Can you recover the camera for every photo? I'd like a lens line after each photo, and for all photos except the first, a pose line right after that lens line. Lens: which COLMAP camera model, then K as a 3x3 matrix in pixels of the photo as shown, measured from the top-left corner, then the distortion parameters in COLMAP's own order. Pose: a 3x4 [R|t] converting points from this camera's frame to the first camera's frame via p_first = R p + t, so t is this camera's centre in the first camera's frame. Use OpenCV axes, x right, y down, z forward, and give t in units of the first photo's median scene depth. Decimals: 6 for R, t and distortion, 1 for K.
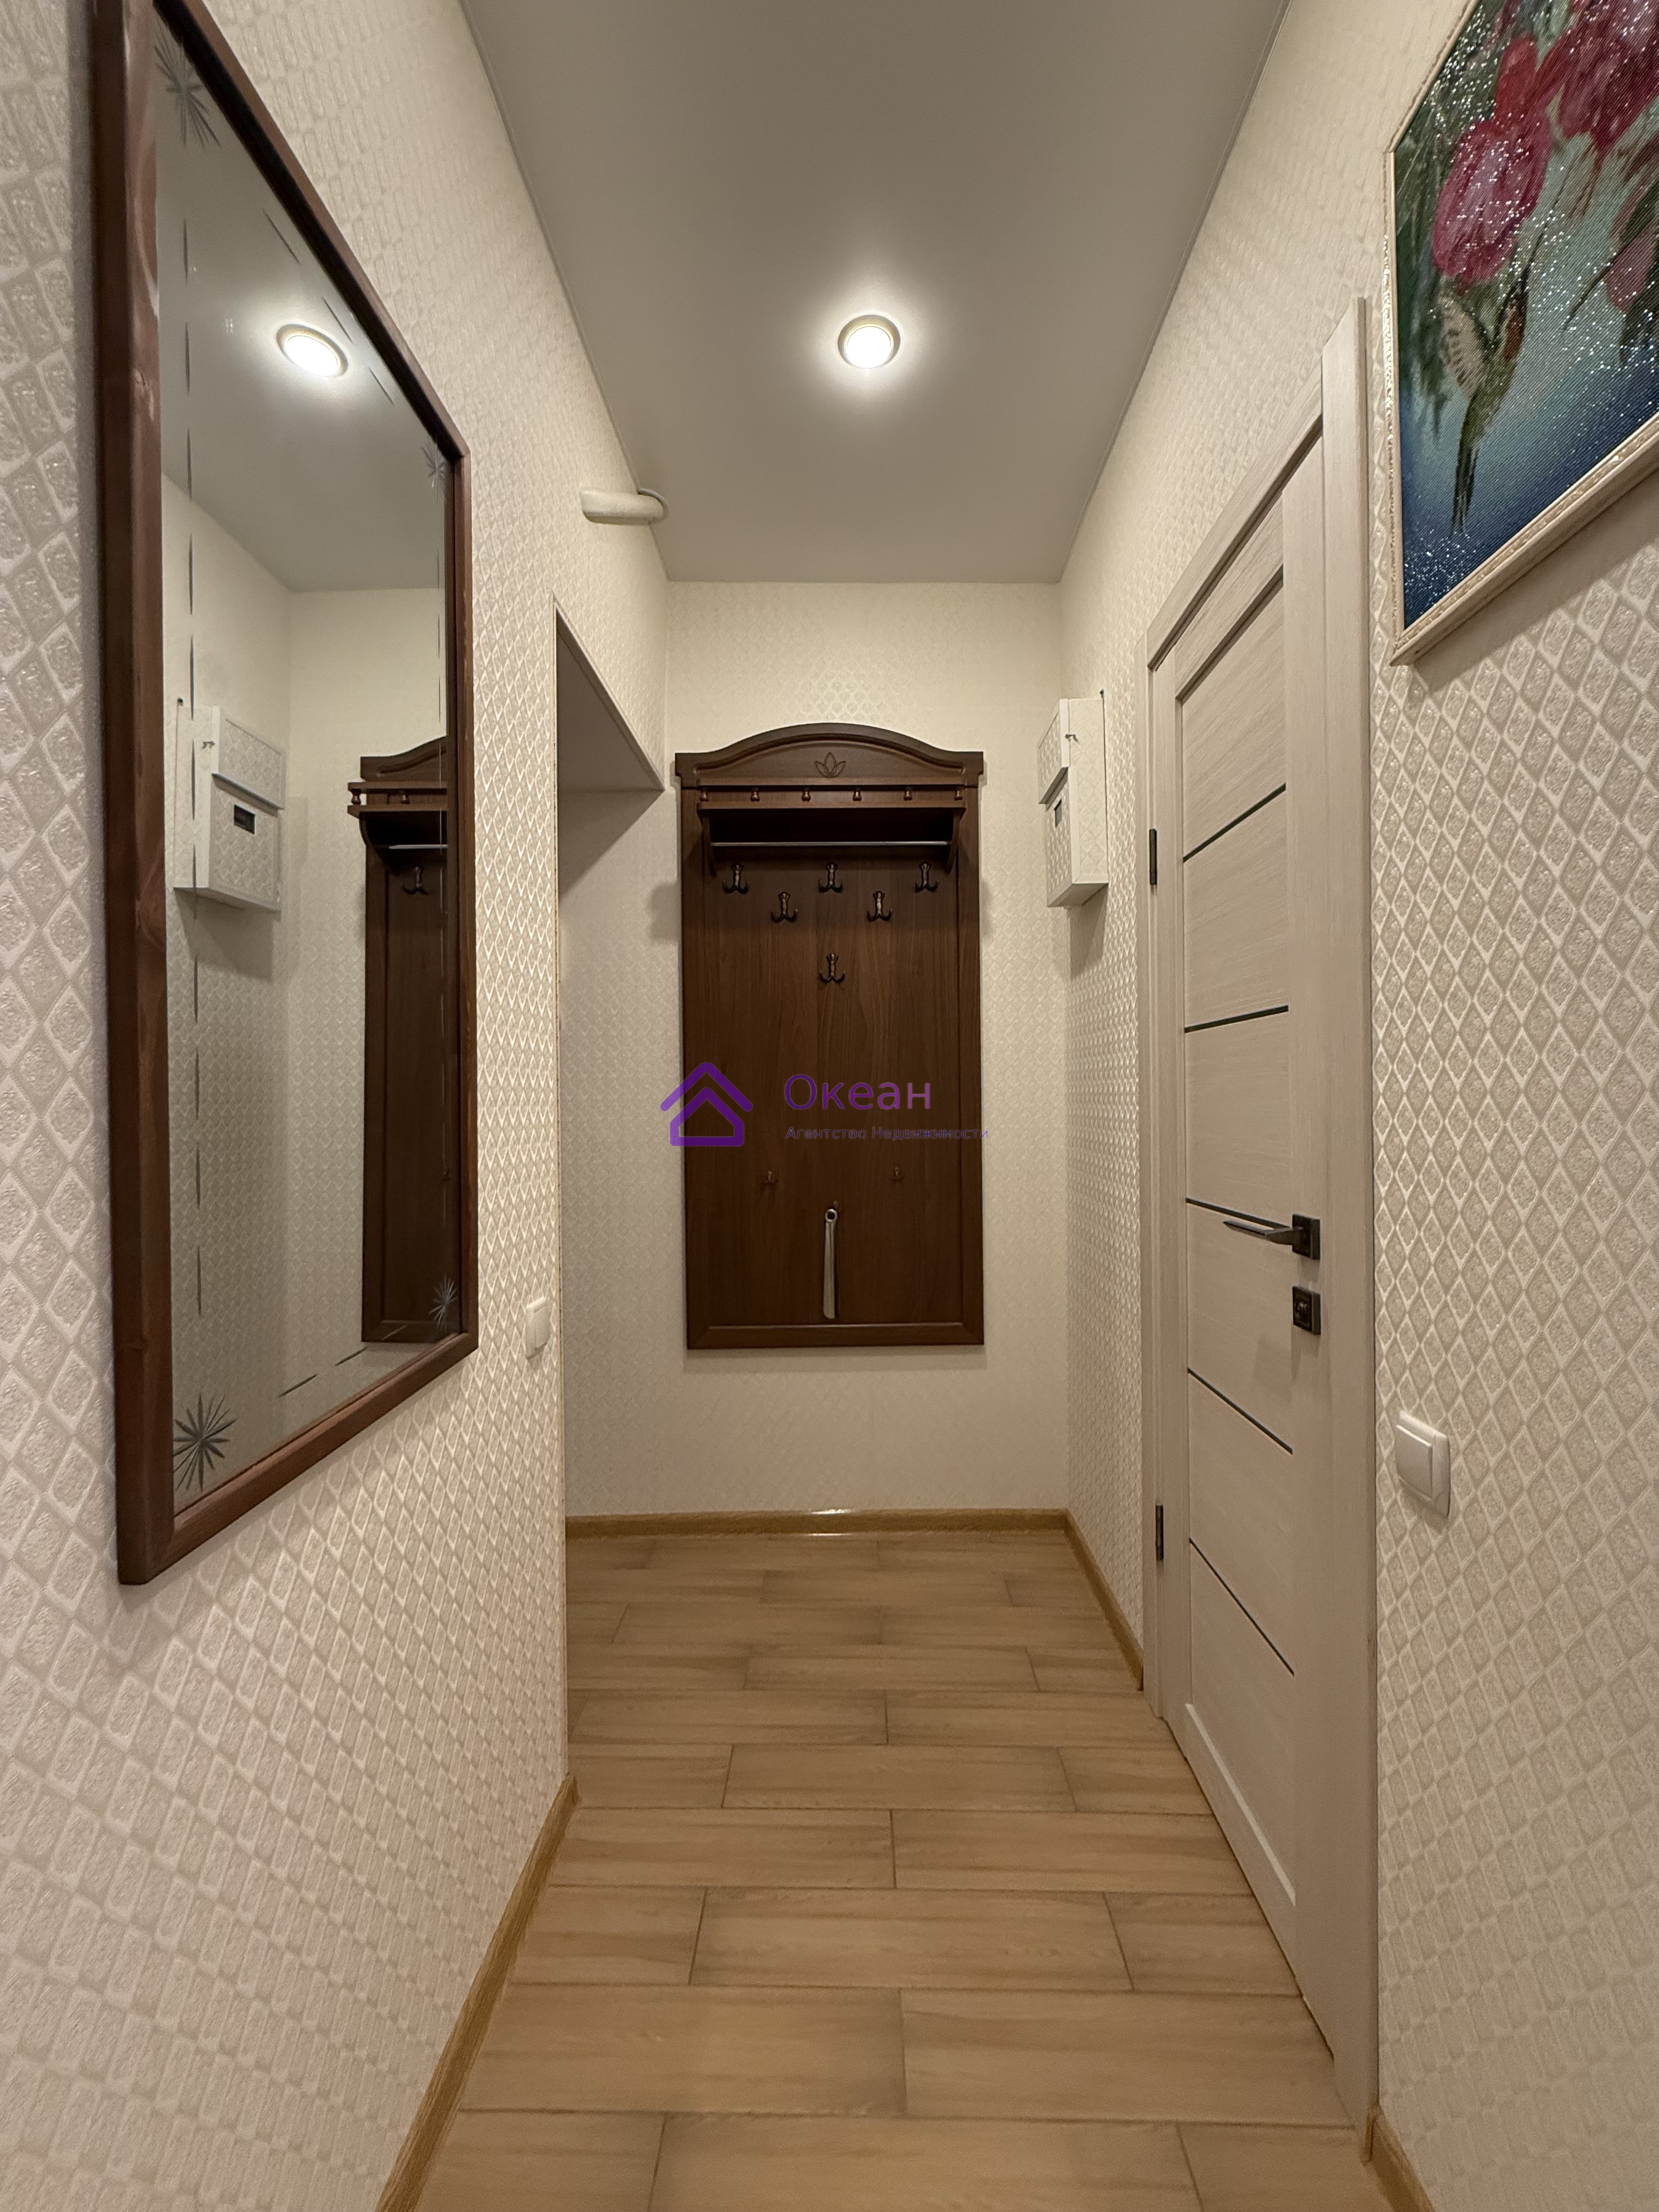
lens RADIAL K [[880.0, 0, 829.9], [0, 880.0, 1103.4], [0, 0, 1]] dist [0.000325, 0.000011]
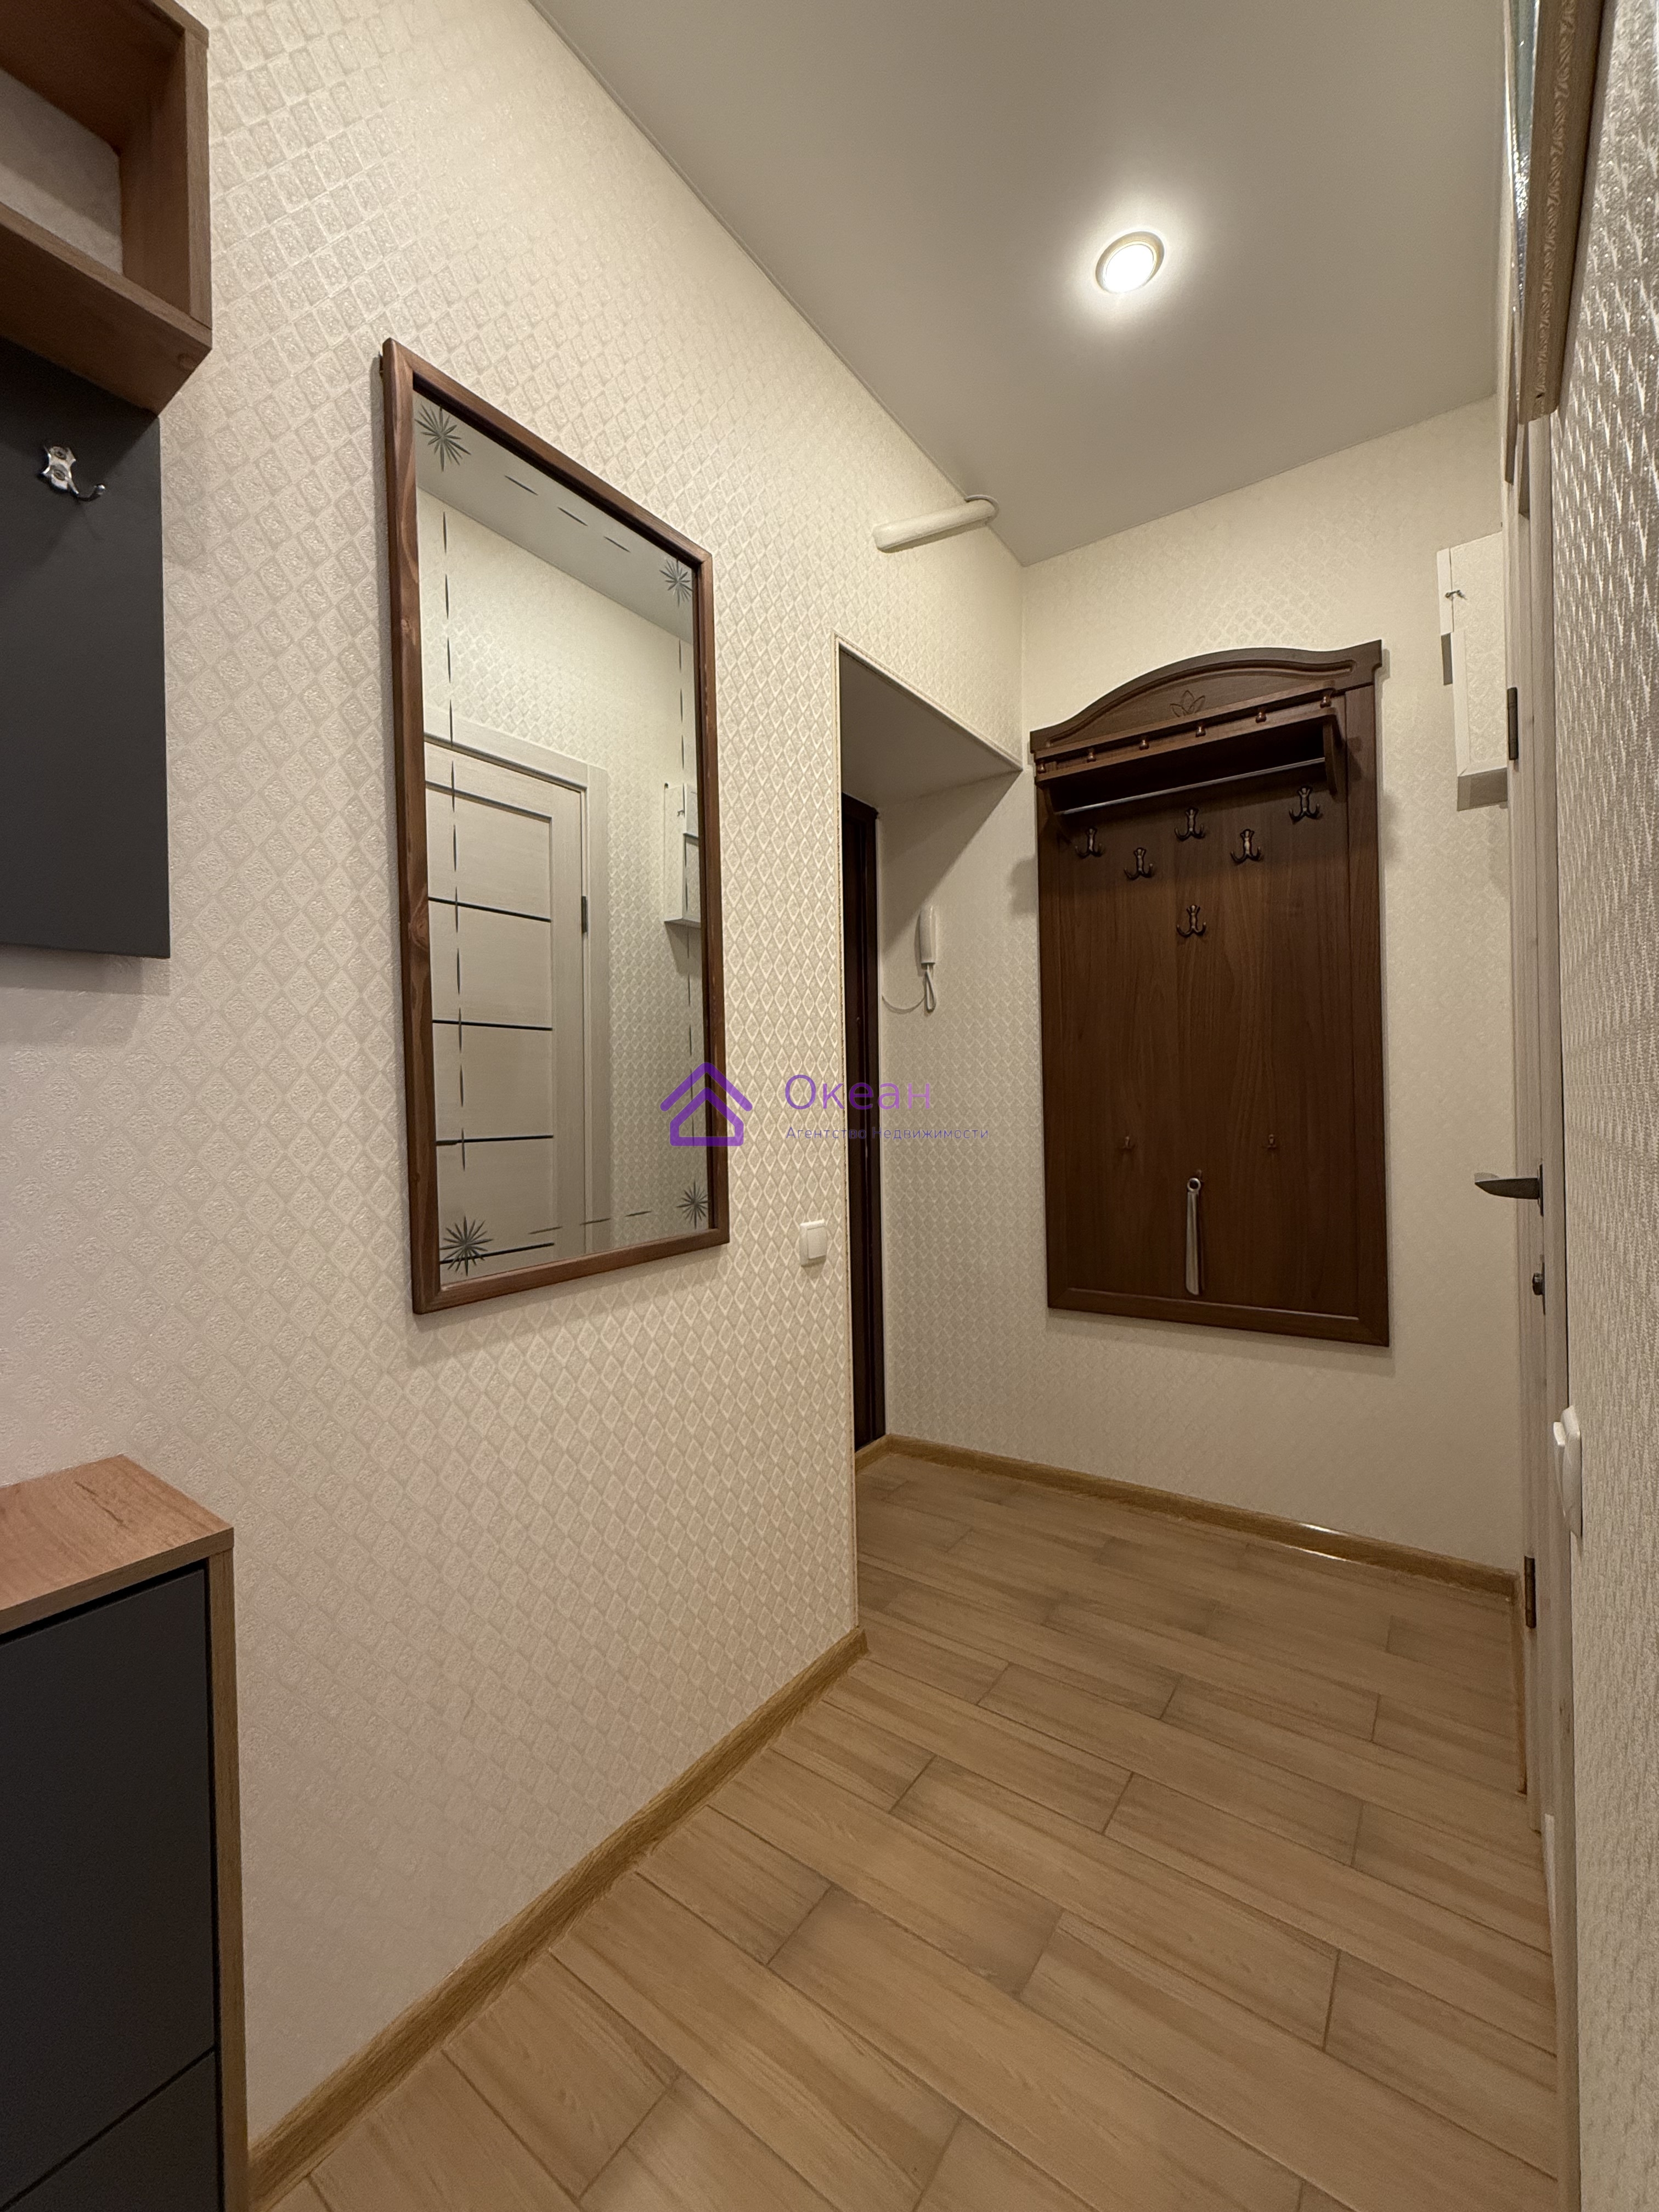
lens RADIAL K [[880.0, 0, 829.9], [0, 880.0, 1103.4], [0, 0, 1]] dist [0.000325, 0.000011]
pose [[0.821051, -0.005466, -0.570828, 0.232349], [0.010798, 0.999924, 0.005956, 0.032861], [0.570752, -0.011054, 0.821048, 0.009198]]
